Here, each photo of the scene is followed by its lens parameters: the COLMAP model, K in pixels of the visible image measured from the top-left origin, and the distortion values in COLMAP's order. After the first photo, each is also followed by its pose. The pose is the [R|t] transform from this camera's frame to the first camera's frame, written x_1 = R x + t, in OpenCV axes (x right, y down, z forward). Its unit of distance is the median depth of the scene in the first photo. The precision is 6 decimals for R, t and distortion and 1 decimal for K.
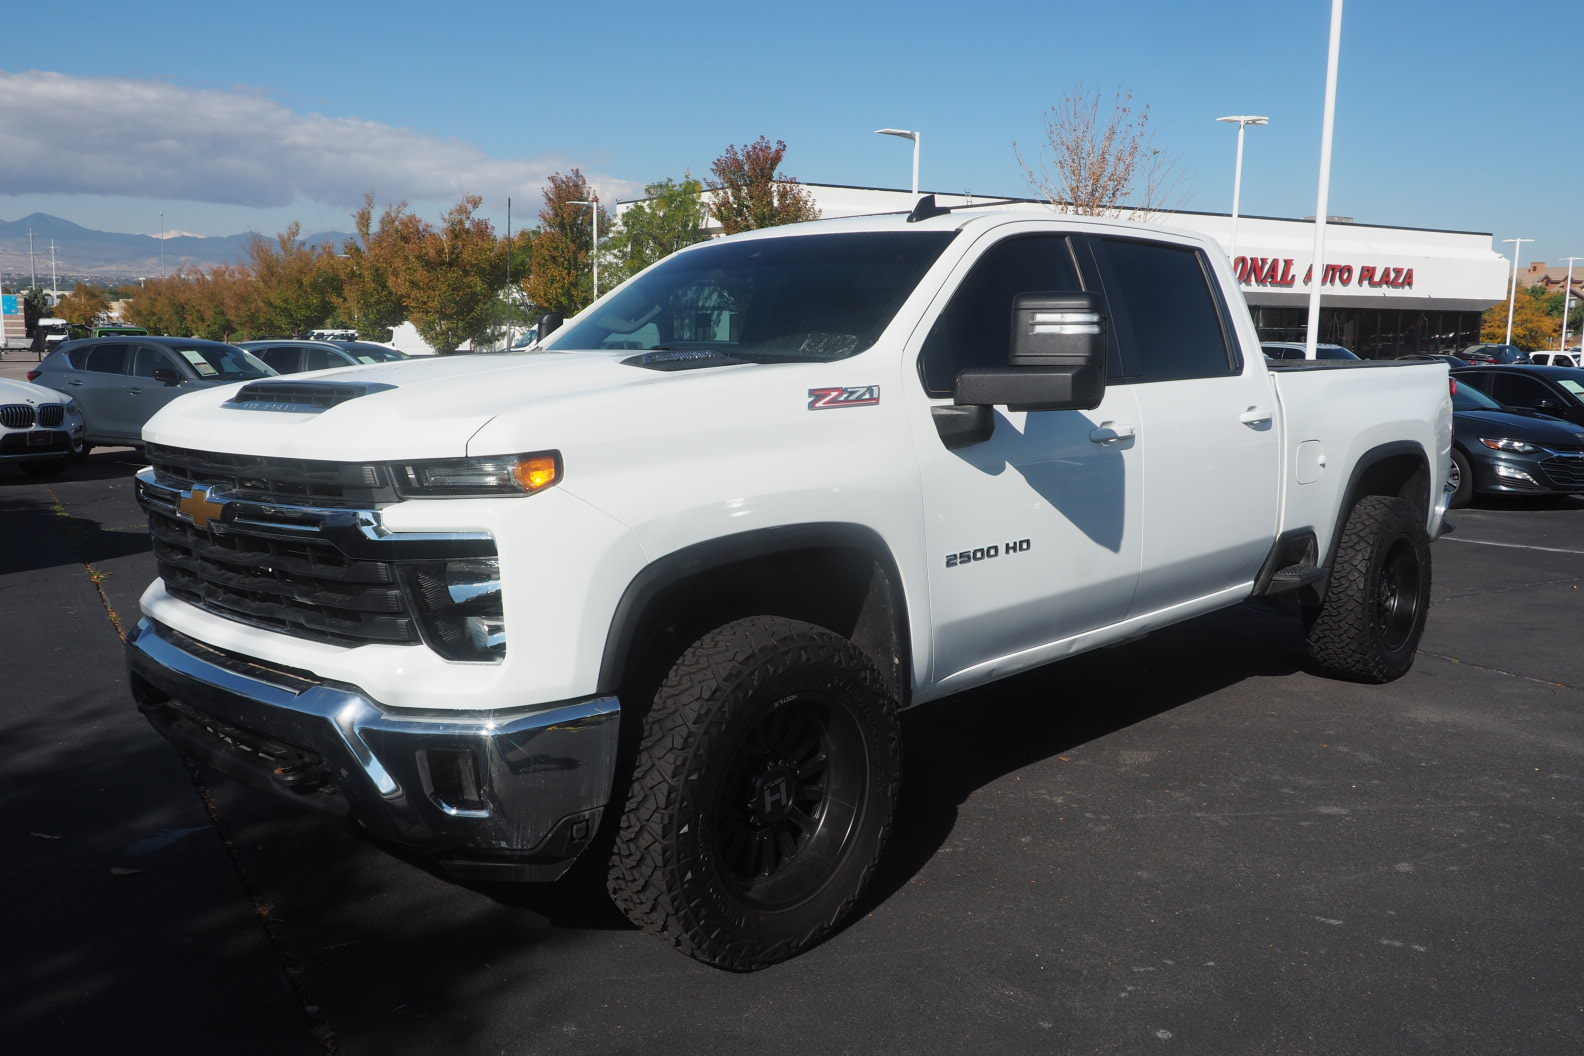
lens RADIAL K [[1331.4, 0, 792.0], [0, 1331.4, 528.0], [0, 0, 1]] dist [0.000982, -0.000135]
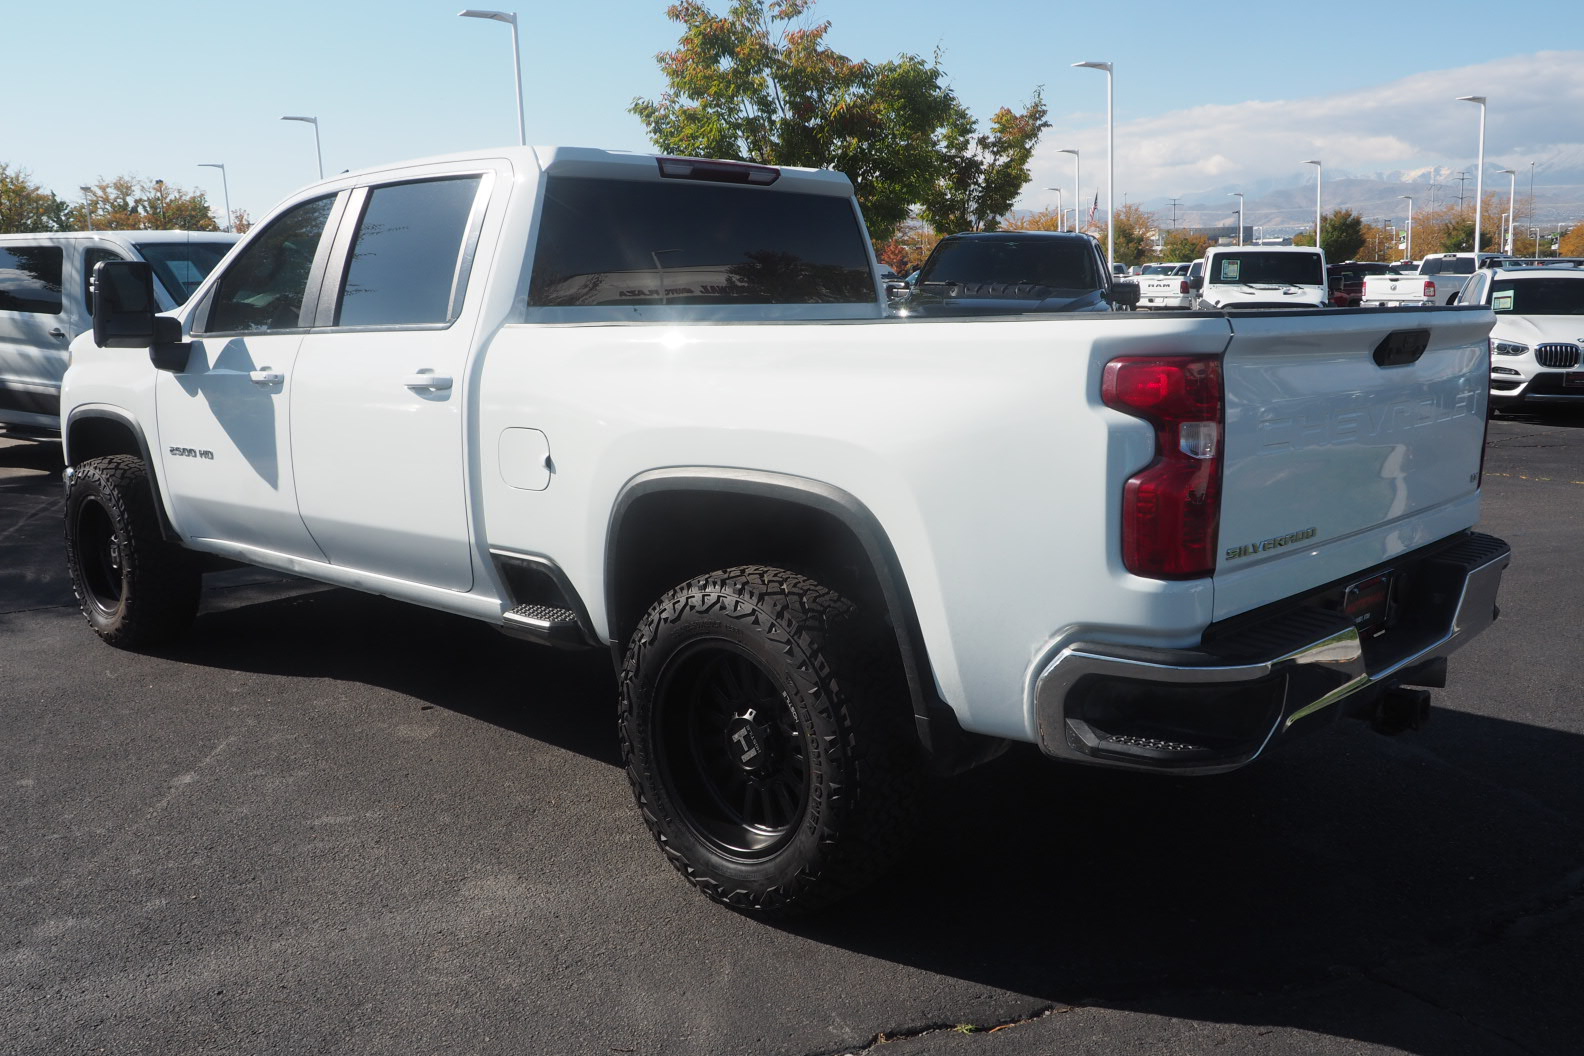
lens RADIAL K [[1361.0, 0, 798.9], [0, 1361.0, 556.1], [0, 0, 1]] dist [-0.004866, 0.000007]
pose [[0.008723, 0.185016, -0.982697, 1.369032], [-0.118733, 0.975974, 0.182697, -0.183196], [0.992888, 0.115085, 0.030481, 1.412804]]
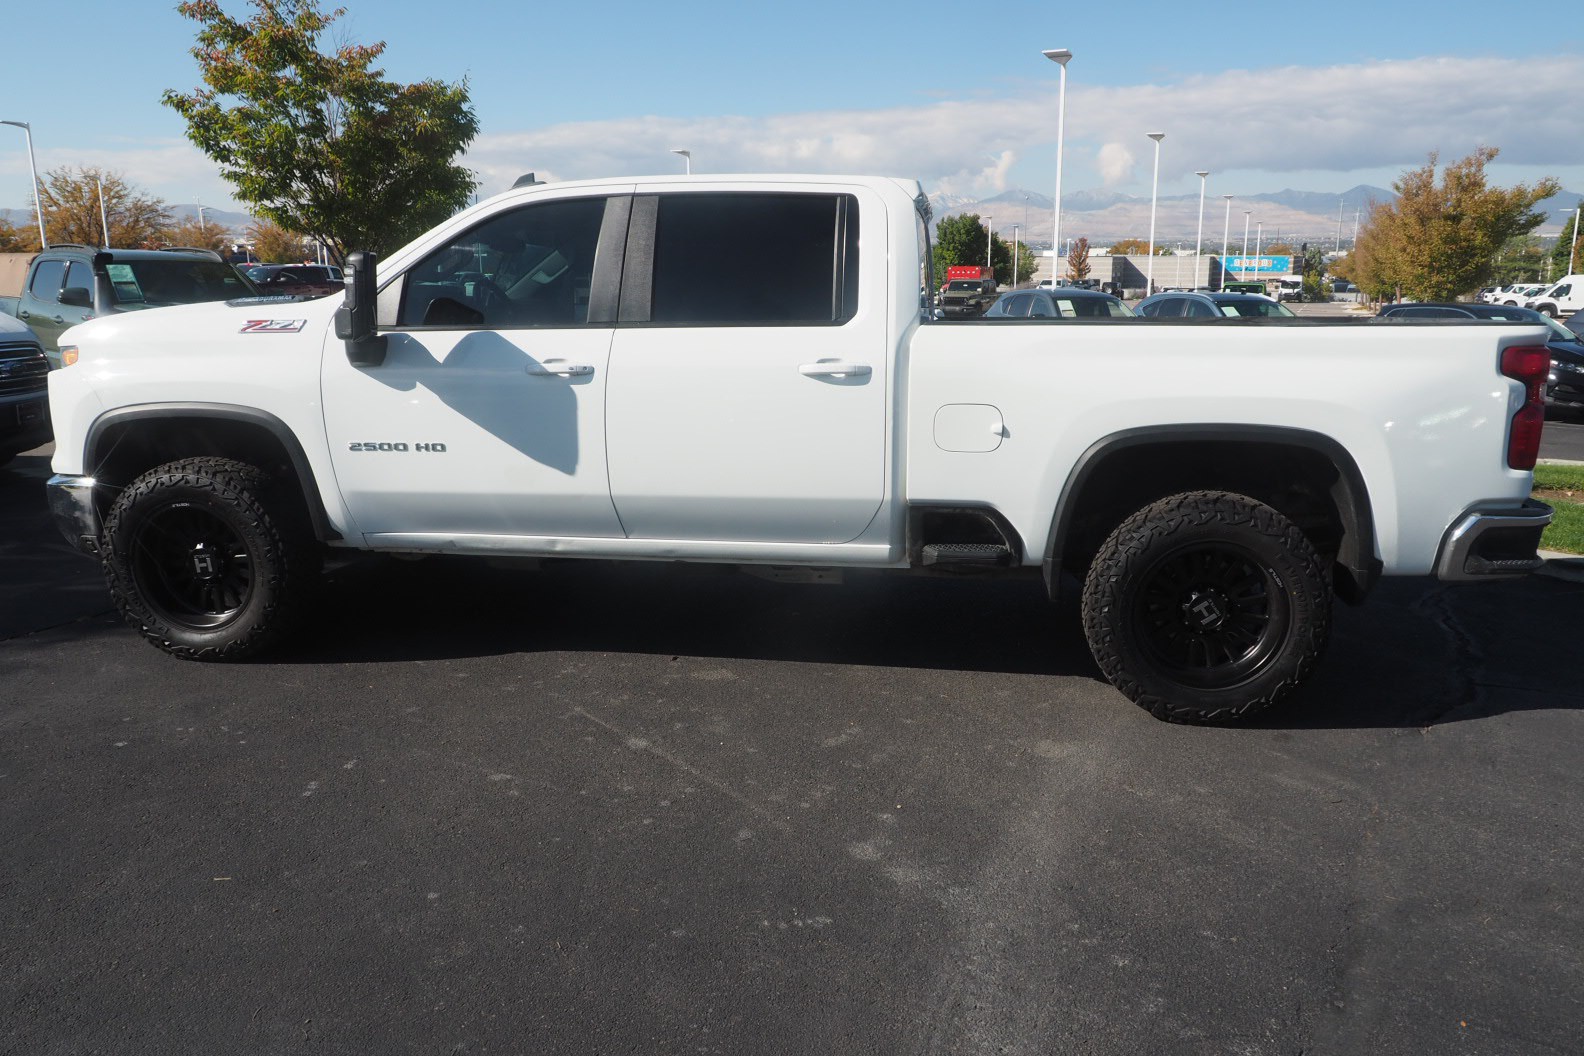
lens RADIAL K [[1136.5, 0, 802.5], [0, 1136.5, 533.5], [0, 0, 1]] dist [-0.009000, 0.001744]
pose [[0.579707, 0.171502, -0.796572, 1.179023], [-0.116587, 0.984998, 0.127223, -0.080348], [0.806441, 0.019118, 0.591005, 0.580381]]
